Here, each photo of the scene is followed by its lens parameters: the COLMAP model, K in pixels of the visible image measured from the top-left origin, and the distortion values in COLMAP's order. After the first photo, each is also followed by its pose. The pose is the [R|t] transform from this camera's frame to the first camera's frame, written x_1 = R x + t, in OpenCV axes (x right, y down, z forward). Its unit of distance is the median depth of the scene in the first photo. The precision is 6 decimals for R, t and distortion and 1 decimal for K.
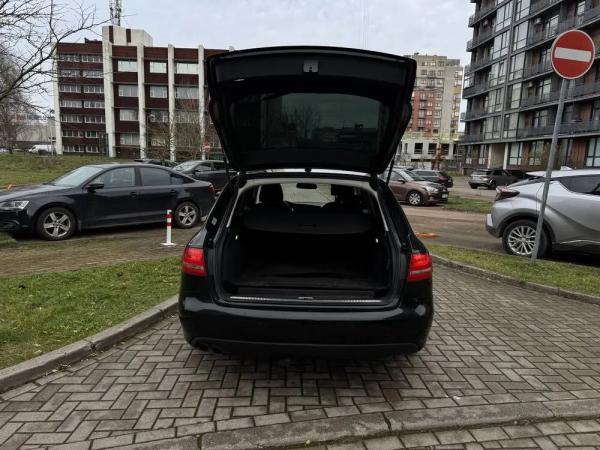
lens RADIAL K [[429.0, 0, 300.0], [0, 429.0, 225.0], [0, 0, 1]] dist [0.000409, -0.003308]
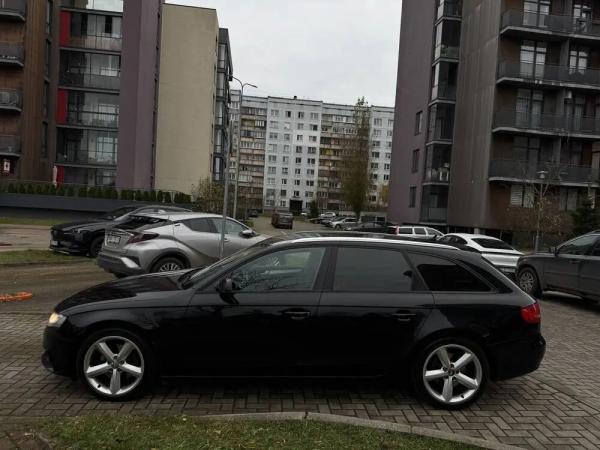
lens RADIAL K [[430.3, 0, 300.0], [0, 430.3, 225.0], [0, 0, 1]] dist [-0.000524, -0.000224]
pose [[-0.036018, -0.067463, 0.997071, -0.075849], [0.090673, 0.993383, 0.070488, -0.017918], [-0.995229, 0.092946, -0.029663, 0.082126]]
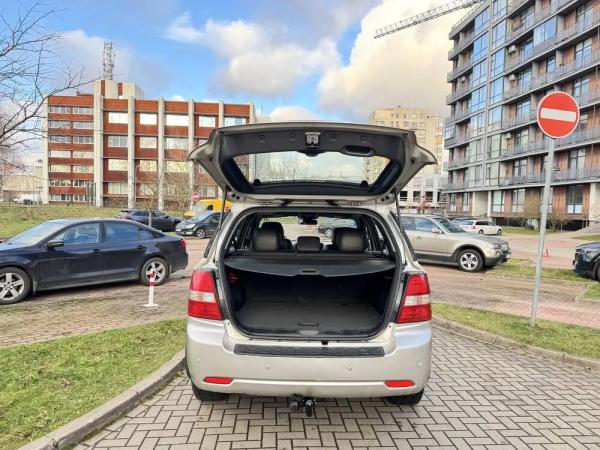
lens RADIAL K [[429.0, 0, 300.0], [0, 429.0, 225.0], [0, 0, 1]] dist [0.000409, -0.003308]
pose [[0.999564, -0.006162, 0.028891, -0.000465], [0.009281, 0.993986, -0.109116, -0.003251], [-0.028045, 0.109336, 0.993609, 0.003798]]
